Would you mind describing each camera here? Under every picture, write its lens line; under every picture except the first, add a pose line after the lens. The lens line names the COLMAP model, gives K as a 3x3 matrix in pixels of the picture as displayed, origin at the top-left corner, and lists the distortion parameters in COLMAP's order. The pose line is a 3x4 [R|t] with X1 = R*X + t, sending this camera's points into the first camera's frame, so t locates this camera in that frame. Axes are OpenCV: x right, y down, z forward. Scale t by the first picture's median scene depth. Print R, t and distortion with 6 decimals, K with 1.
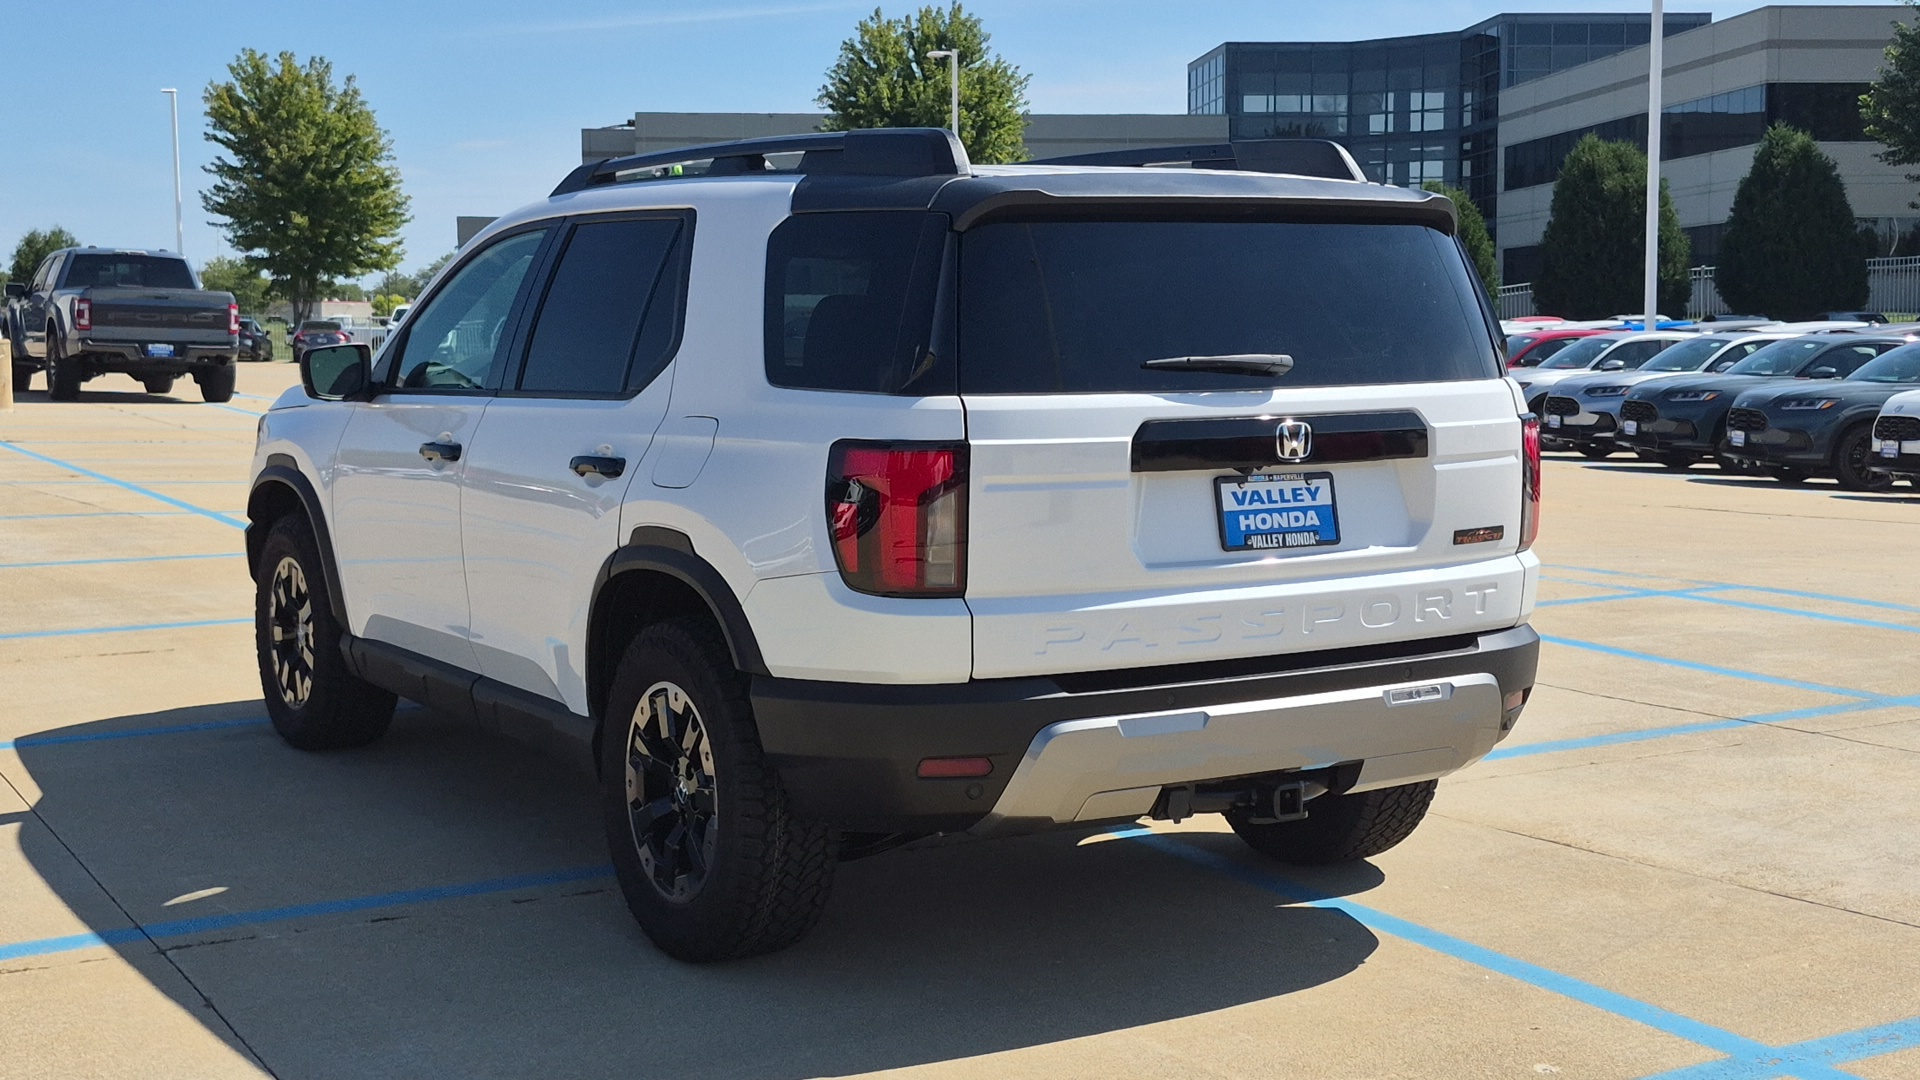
lens RADIAL K [[2429.0, 0, 963.2], [0, 2429.0, 534.1], [0, 0, 1]] dist [0.124367, 0.000000]
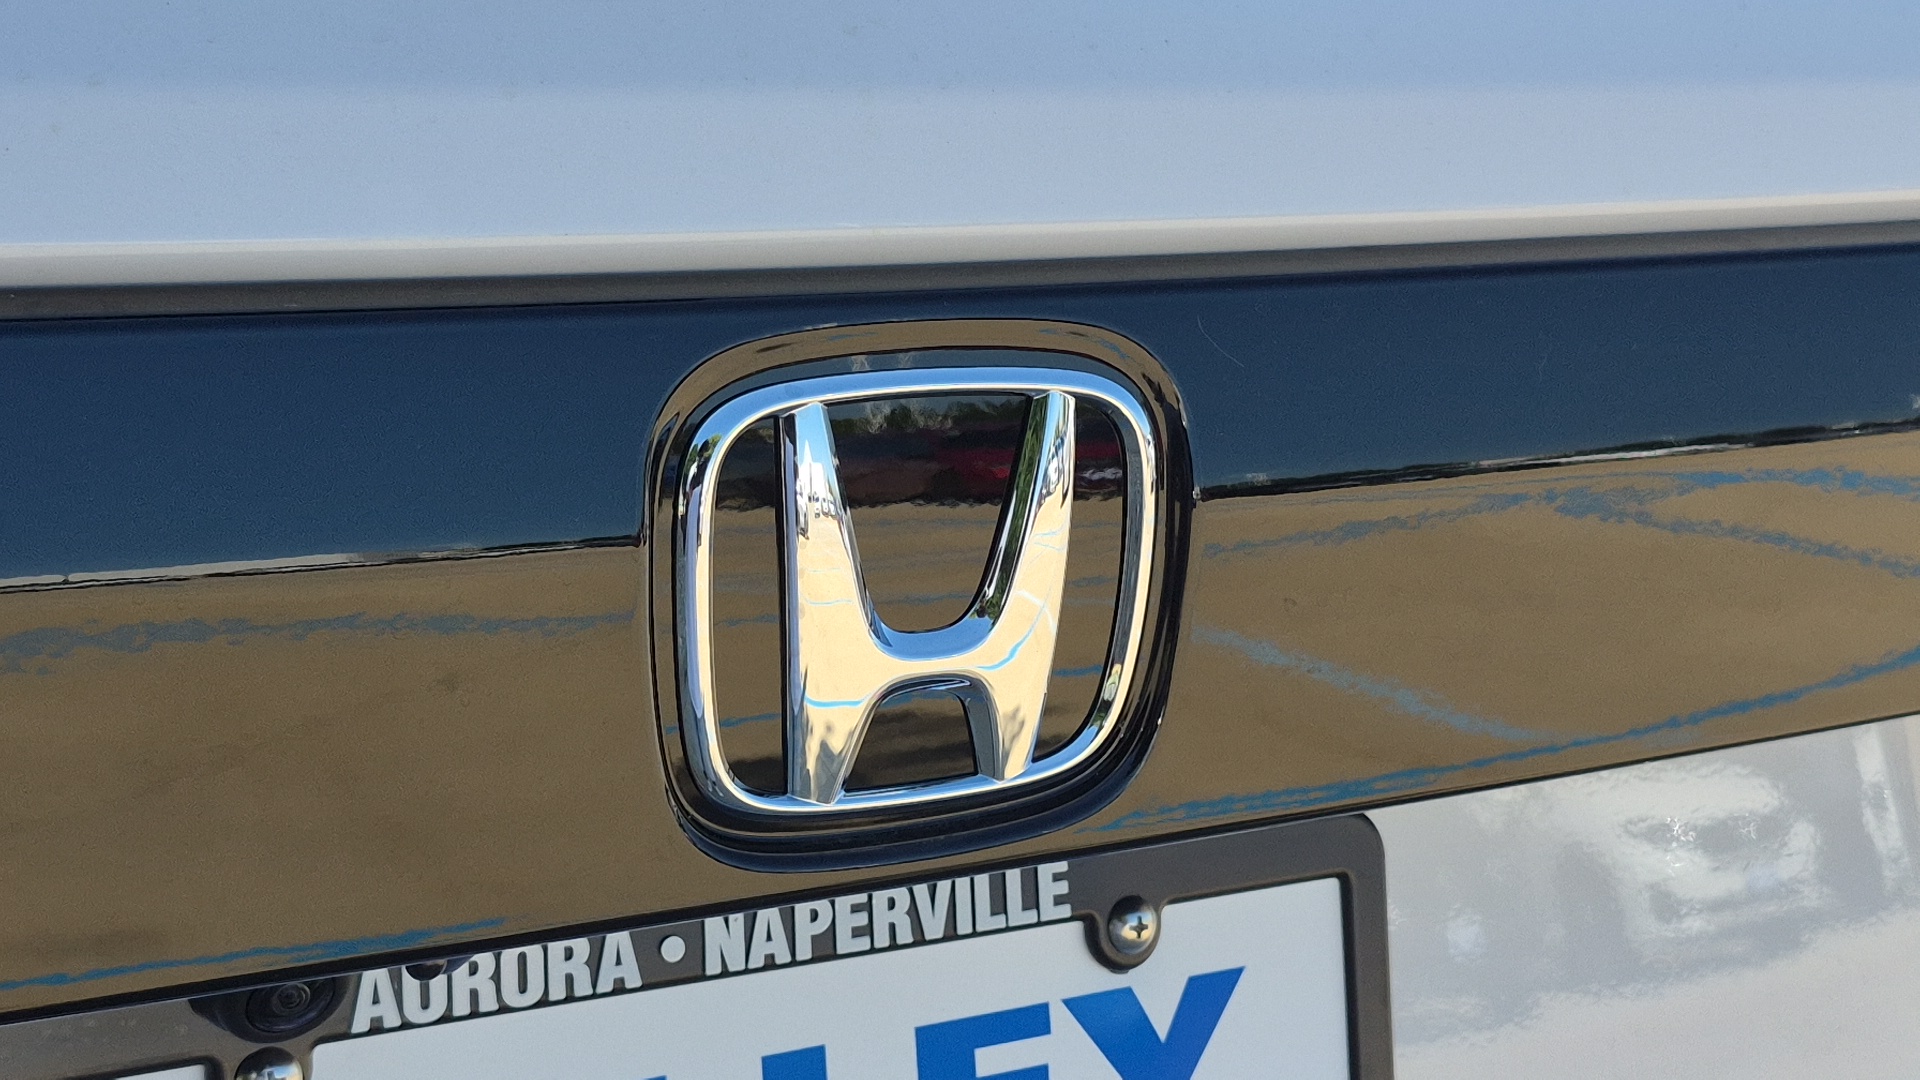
lens RADIAL K [[2979.8, 0, 959.3], [0, 2979.8, 539.0], [0, 0, 1]] dist [0.063435, 0.000000]
pose [[0.998007, 0.055640, 0.029754, 0.132094], [-0.058883, 0.990735, 0.122381, -0.050842], [-0.022669, -0.123890, 0.992037, 0.891980]]
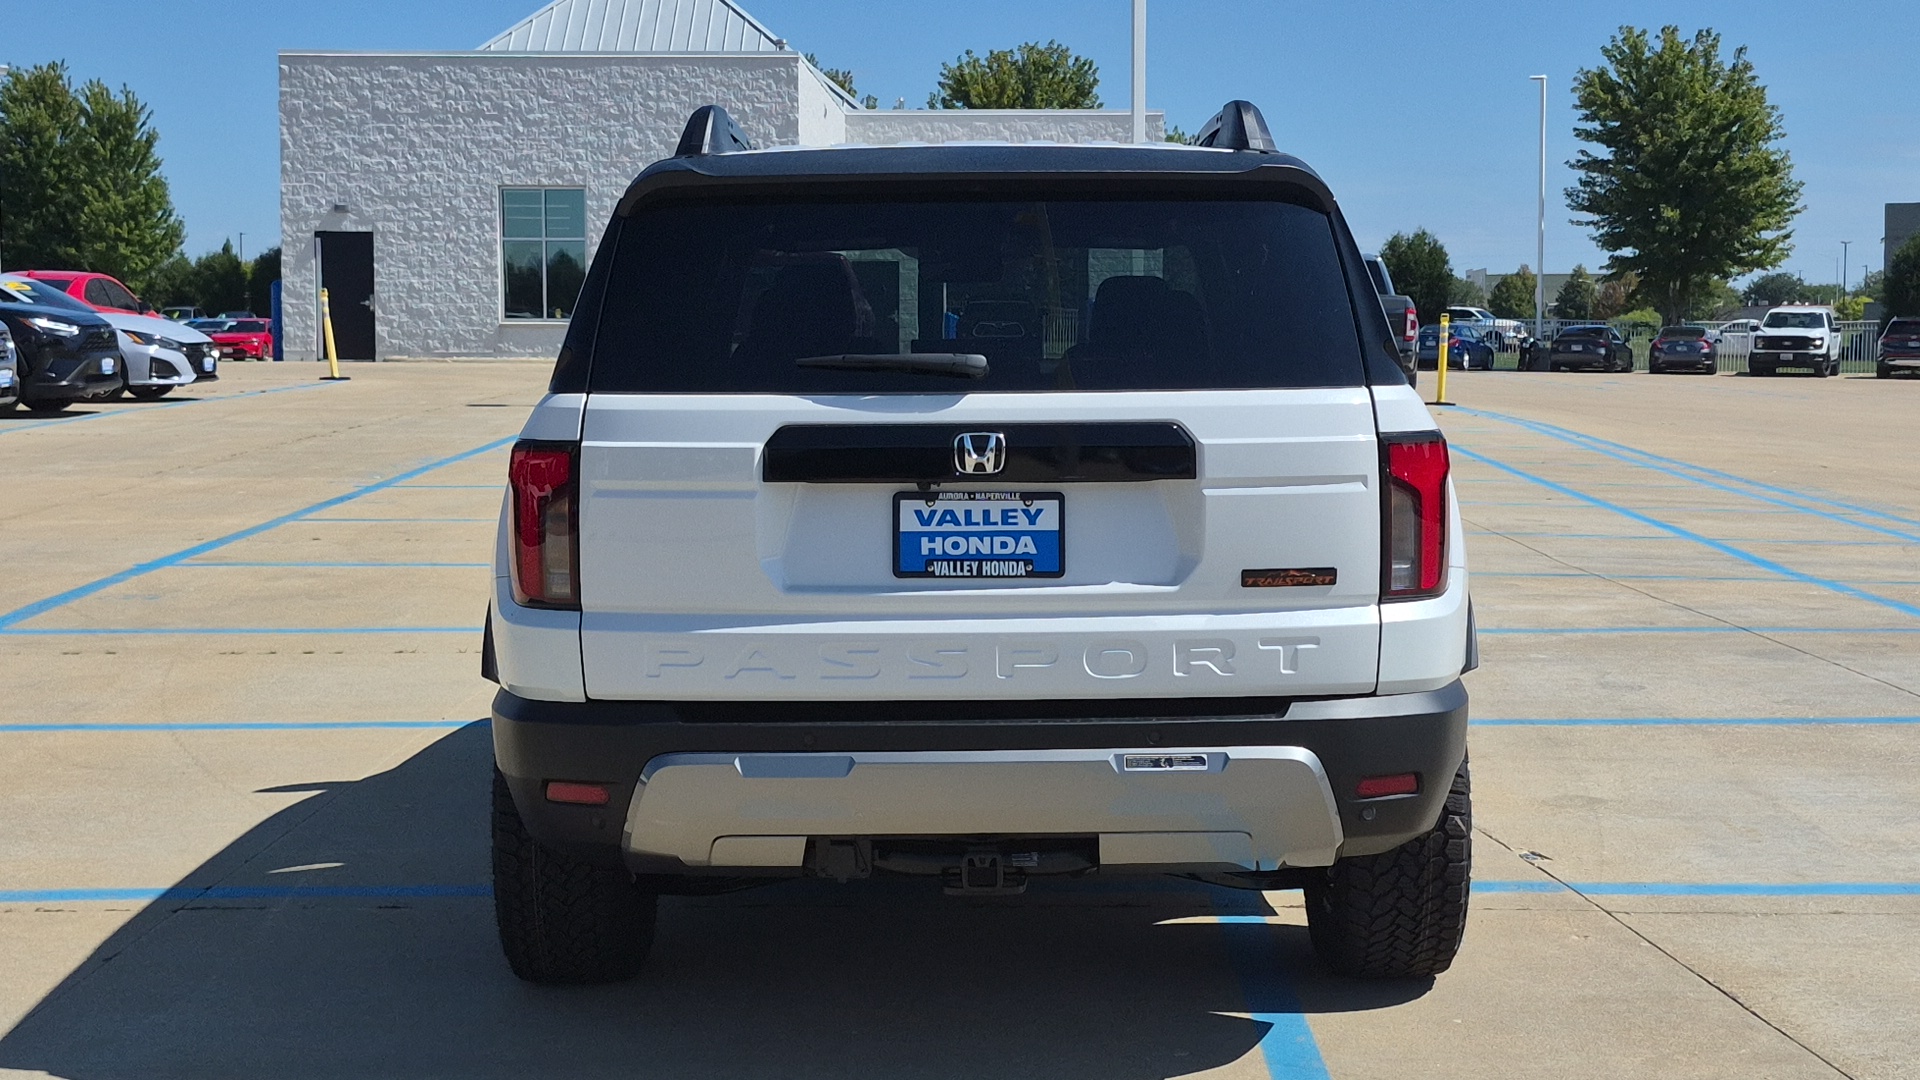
lens RADIAL K [[2745.2, 0, 960.4], [0, 2745.2, 535.4], [0, 0, 1]] dist [0.122210, 0.000000]
pose [[0.857085, 0.041490, -0.513502, 0.621751], [-0.047590, 0.998866, 0.001273, -0.010115], [0.512972, 0.023346, 0.858088, 0.160096]]
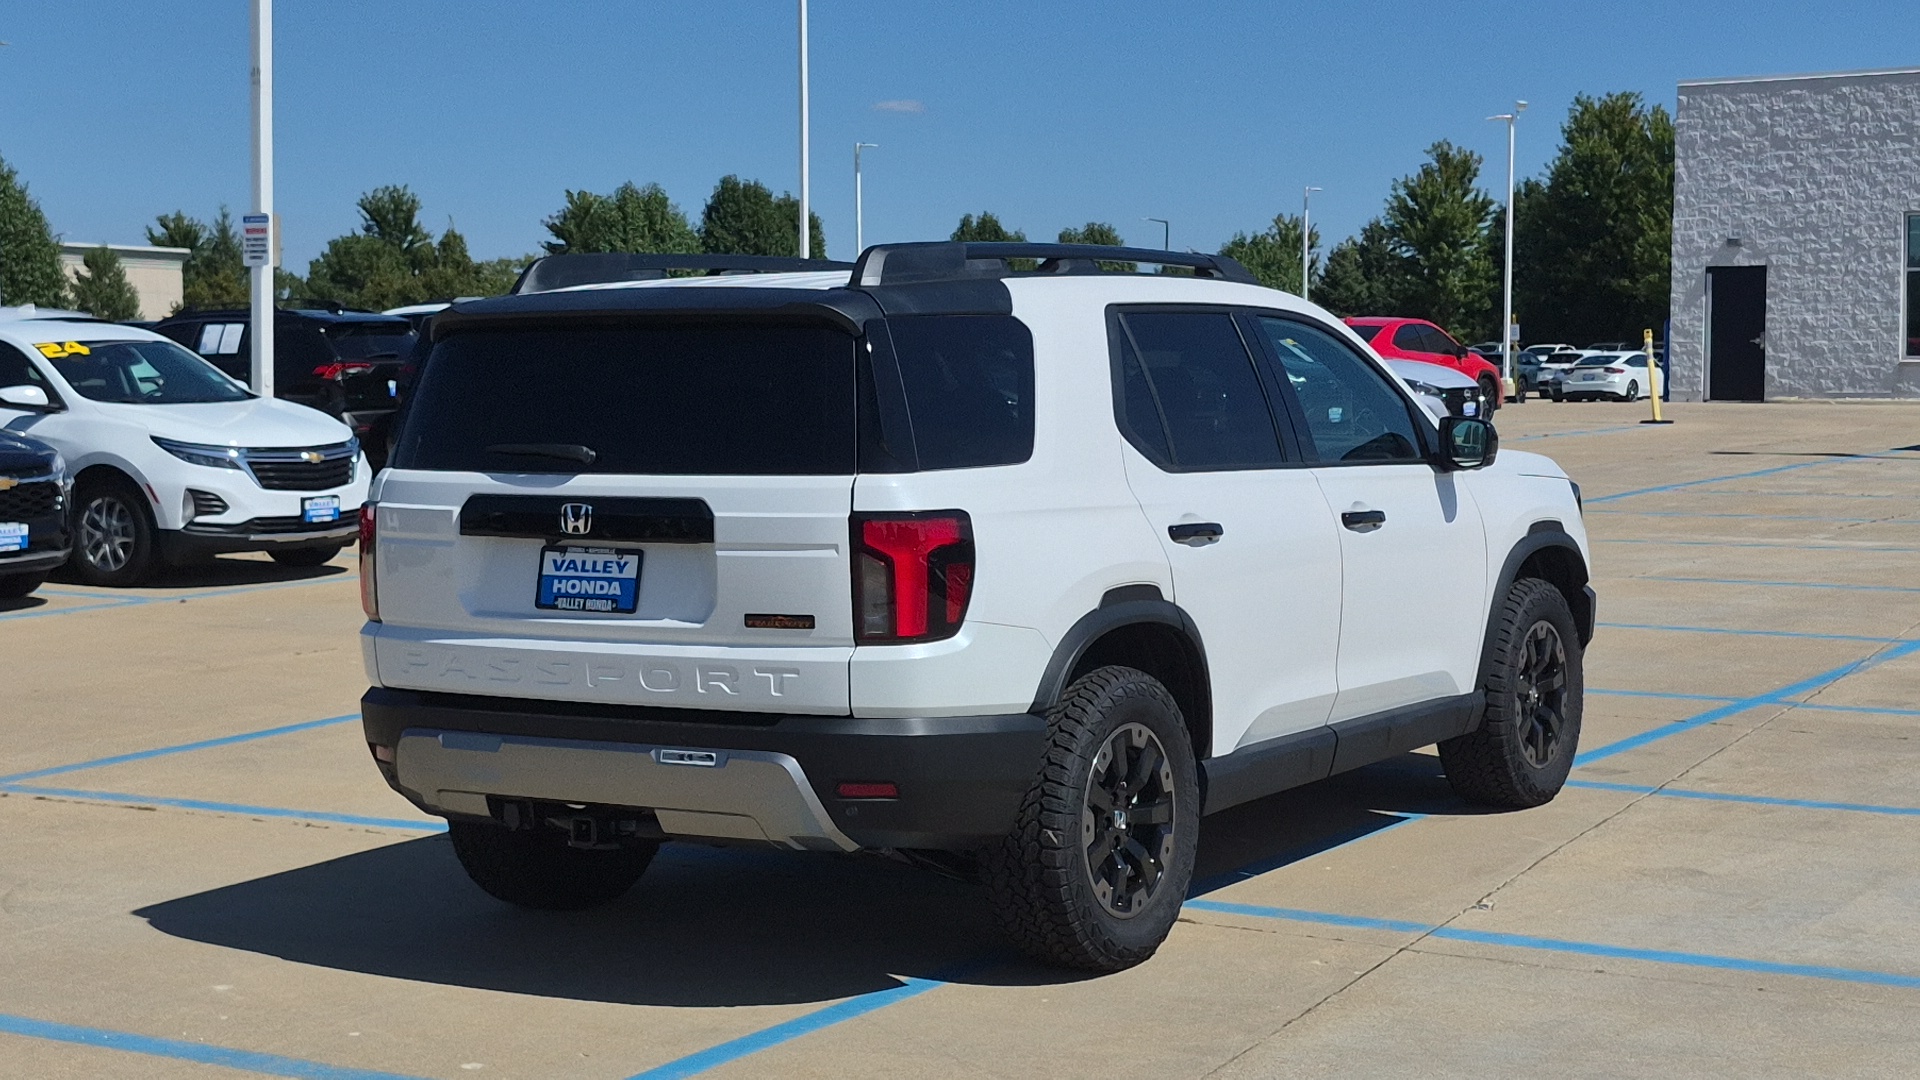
lens RADIAL K [[2979.8, 0, 960.8], [0, 2979.8, 530.5], [0, 0, 1]] dist [0.063435, 0.000000]
pose [[0.461597, 0.053352, -0.885484, 1.464977], [-0.078112, 0.996757, 0.019337, -0.073707], [0.883644, 0.060242, 0.464268, 0.492968]]
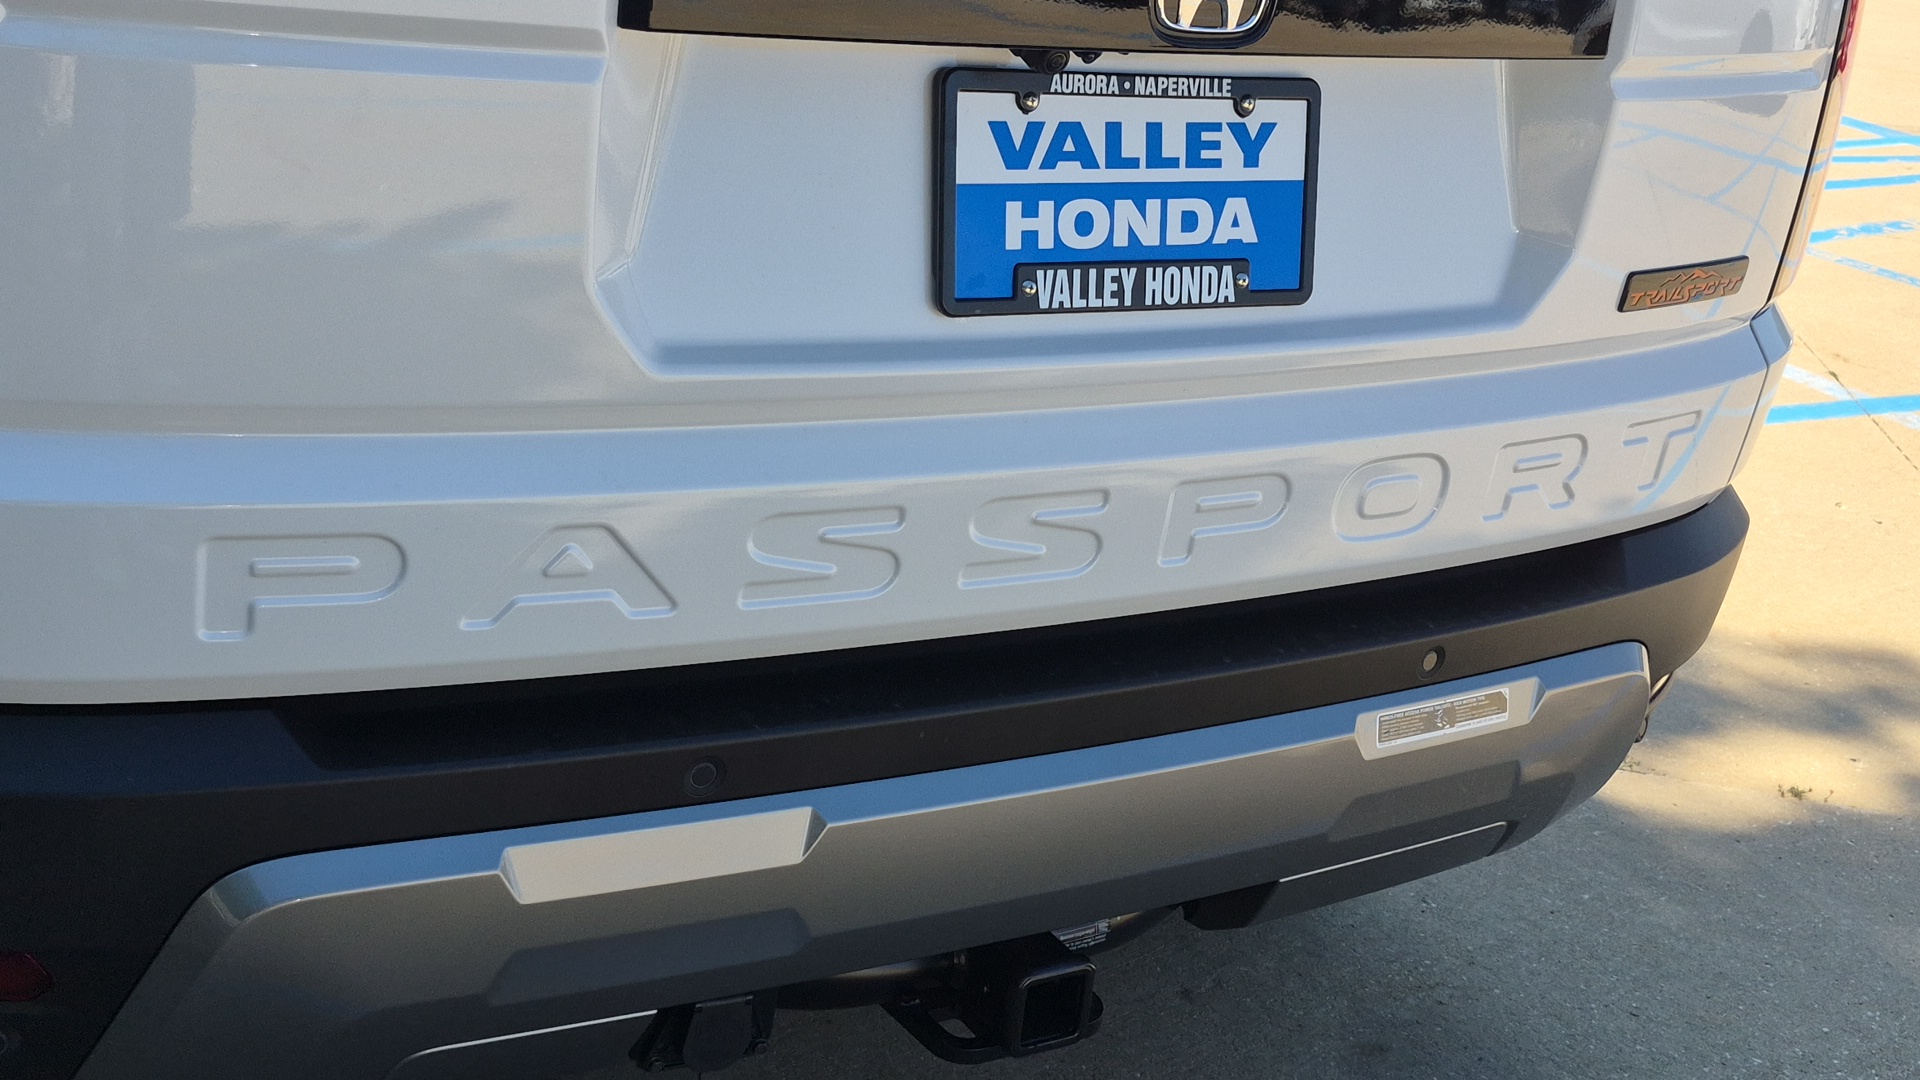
lens RADIAL K [[2210.5, 0, 955.7], [0, 2210.5, 537.6], [0, 0, 1]] dist [0.093961, 0.000000]
pose [[0.993418, 0.107201, 0.040364, 0.098765], [-0.113852, 0.962858, 0.244831, -0.034347], [-0.012619, -0.247815, 0.968725, 0.704642]]
